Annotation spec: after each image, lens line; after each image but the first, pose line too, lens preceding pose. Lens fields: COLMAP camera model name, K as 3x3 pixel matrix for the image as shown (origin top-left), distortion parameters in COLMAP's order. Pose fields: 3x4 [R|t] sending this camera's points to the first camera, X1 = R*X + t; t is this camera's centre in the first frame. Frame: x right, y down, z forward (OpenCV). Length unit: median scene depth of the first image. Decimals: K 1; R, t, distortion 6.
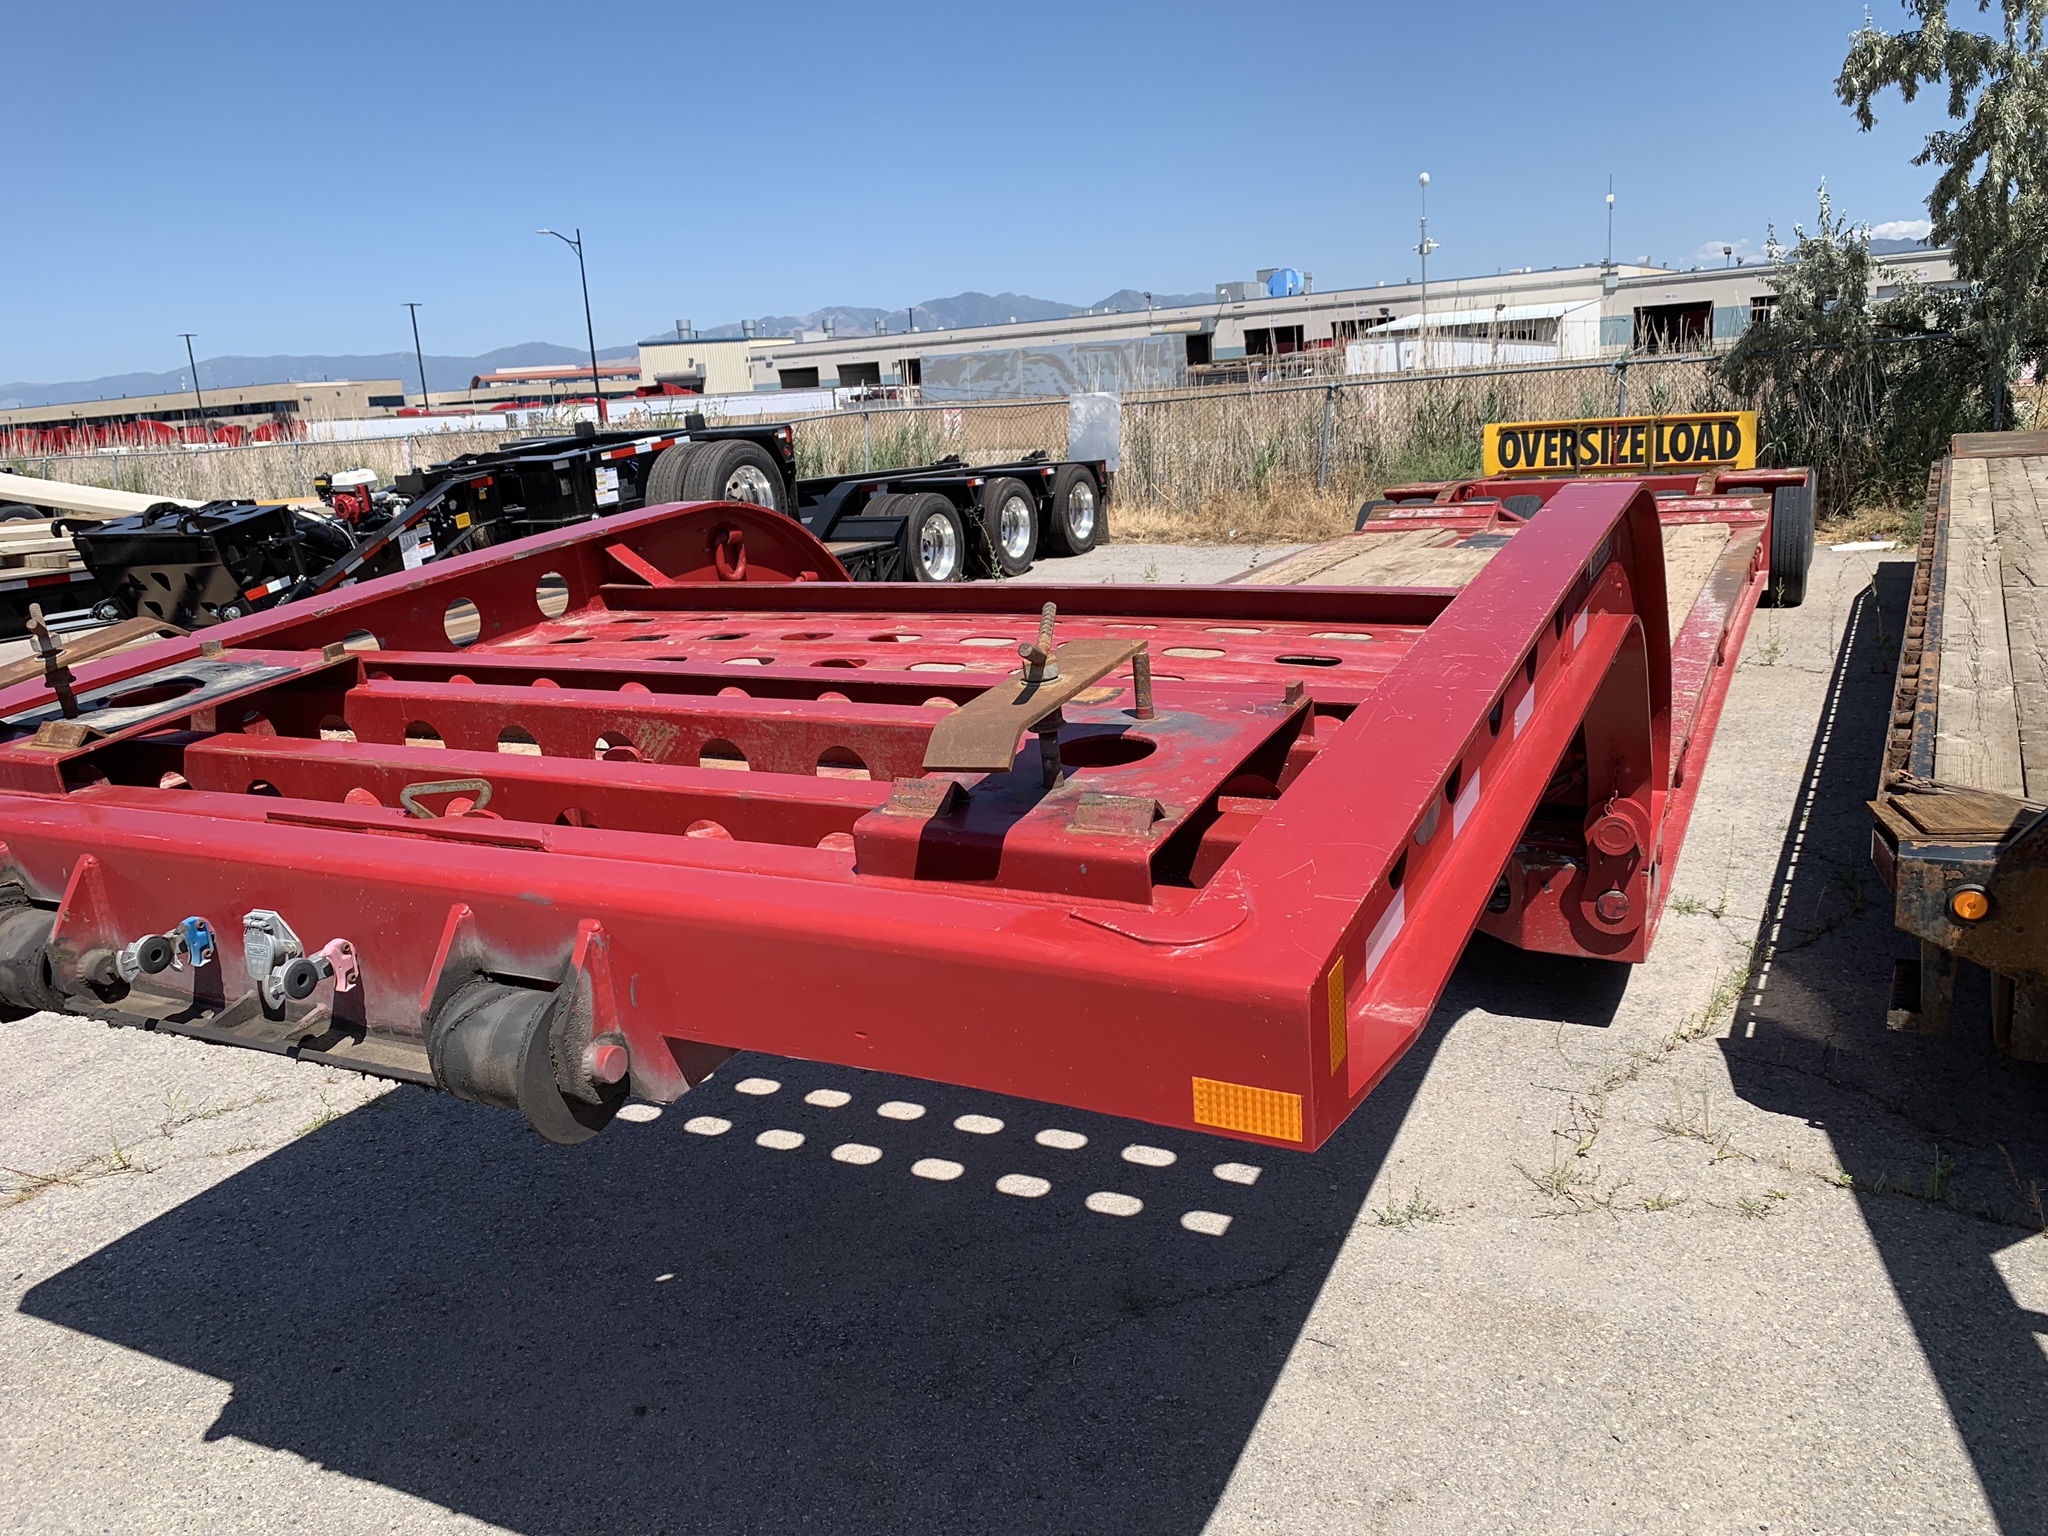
lens RADIAL K [[1555.9, 0, 1024.0], [0, 1555.9, 768.0], [0, 0, 1]] dist [0.065486, -0.103464]
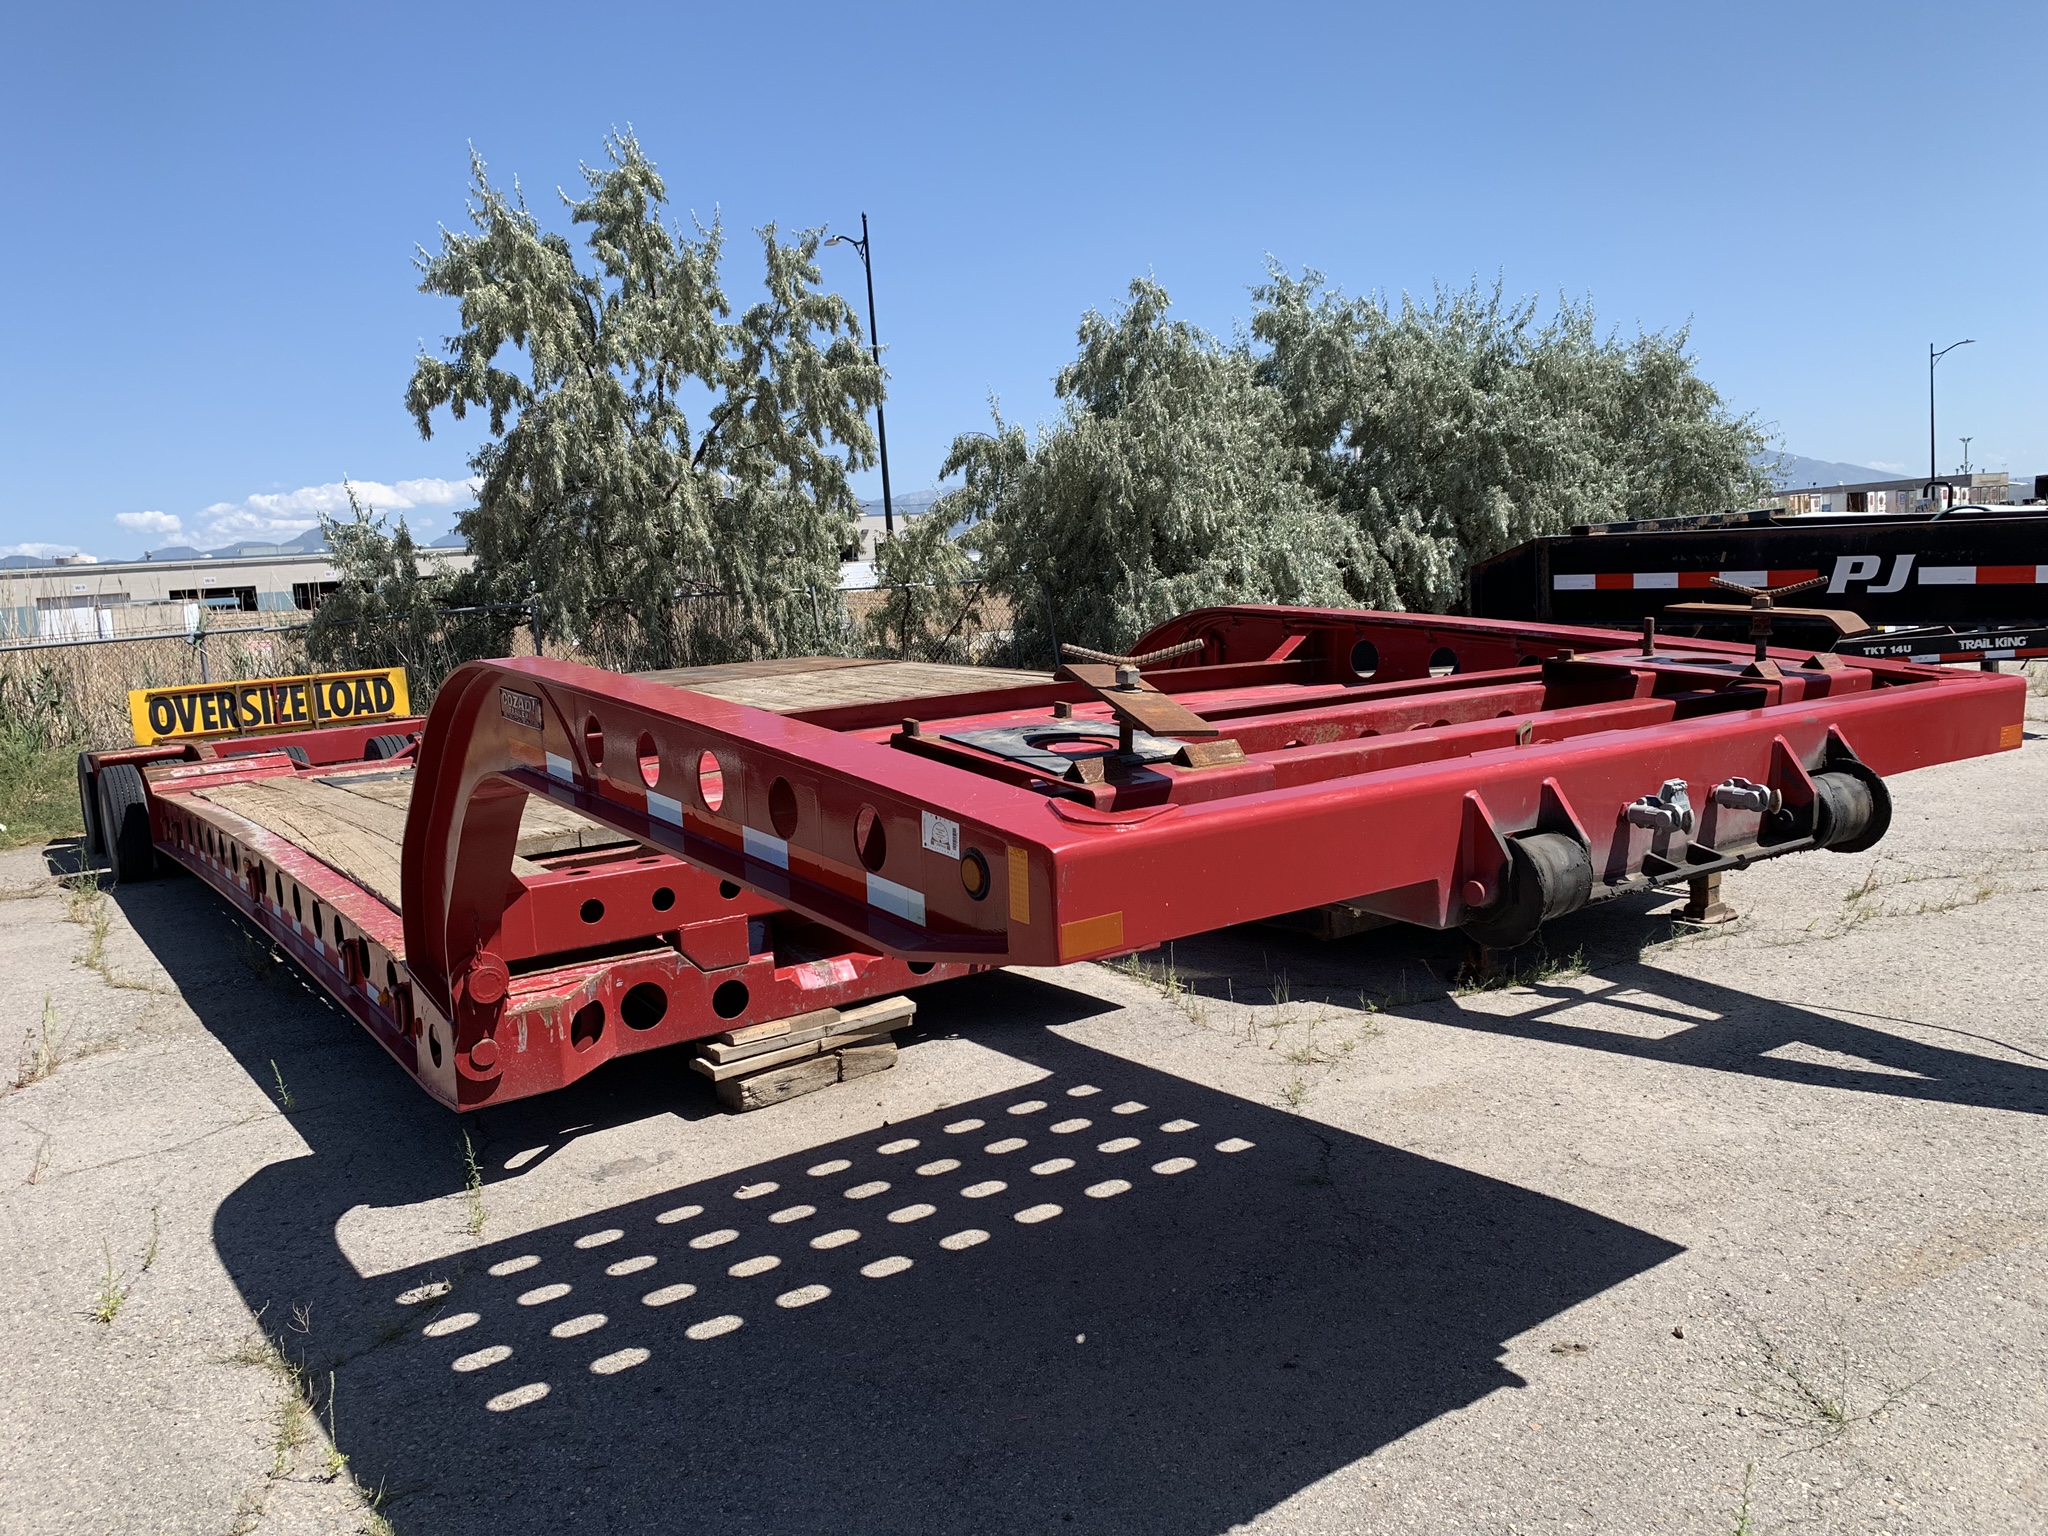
lens RADIAL K [[1547.5, 0, 1037.1], [0, 1547.5, 744.8], [0, 0, 1]] dist [0.000632, -0.002468]
pose [[0.466960, -0.062752, 0.882049, -0.278846], [0.244325, 0.967805, -0.060494, 0.000493], [-0.849855, 0.243755, 0.467257, 0.118702]]
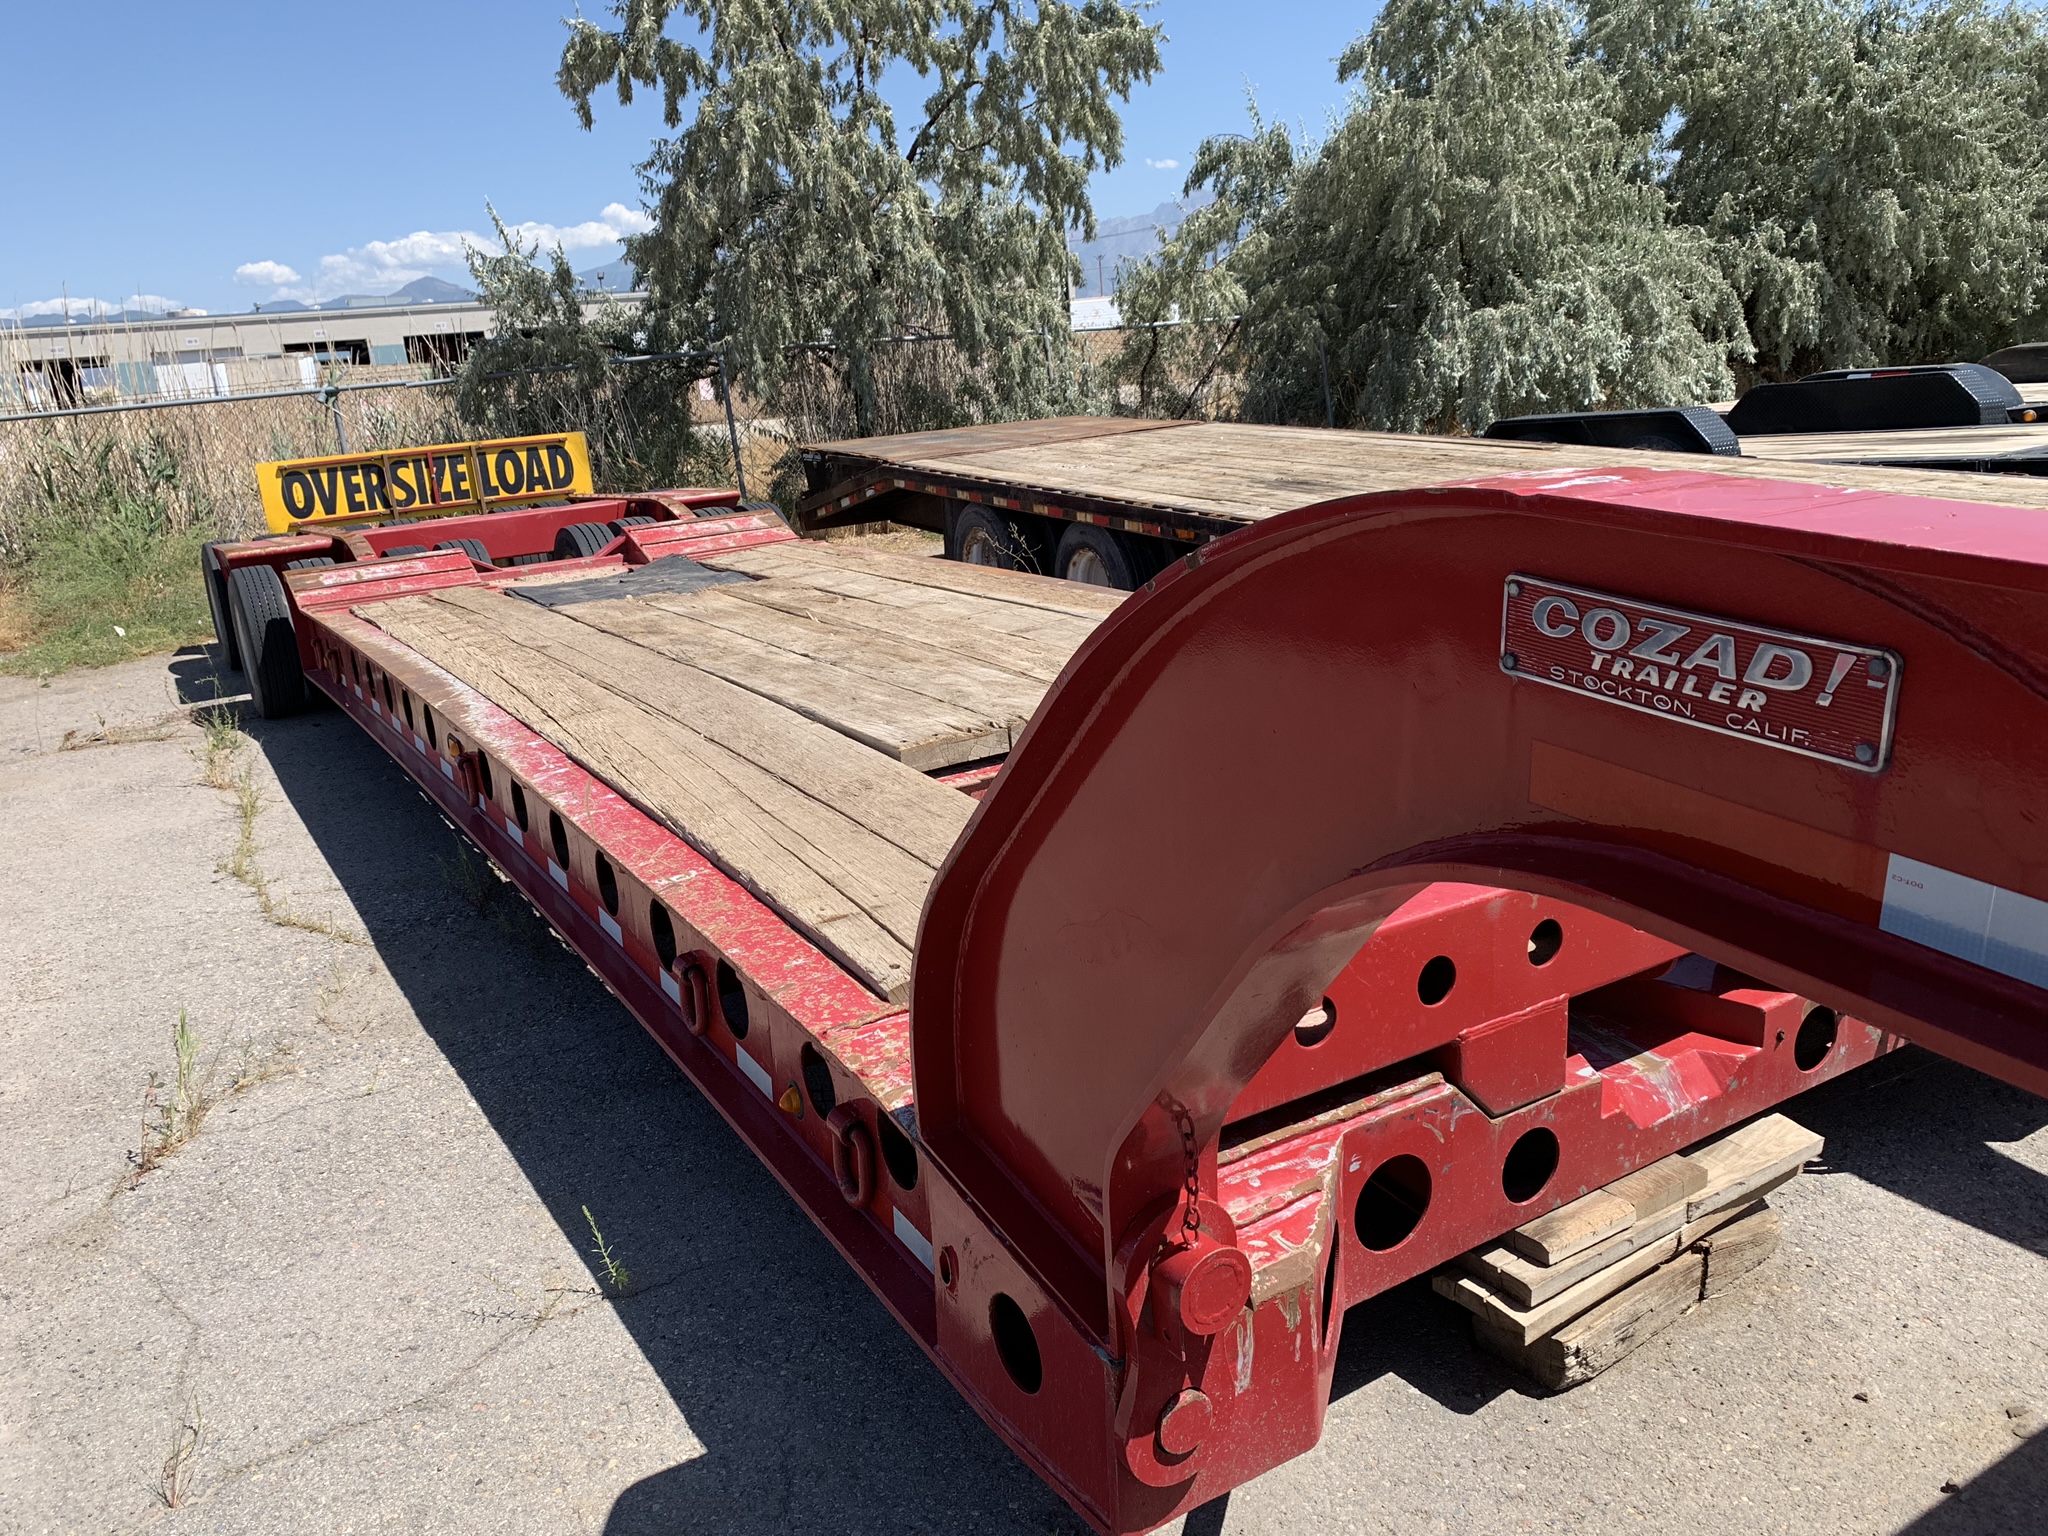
lens RADIAL K [[1583.6, 0, 1022.7], [0, 1583.6, 751.8], [0, 0, 1]] dist [0.000849, 0.010400]
pose [[0.538252, -0.191710, 0.820690, -0.159777], [0.237680, 0.968787, 0.070422, -0.054335], [-0.808575, 0.157157, 0.567017, 0.308819]]
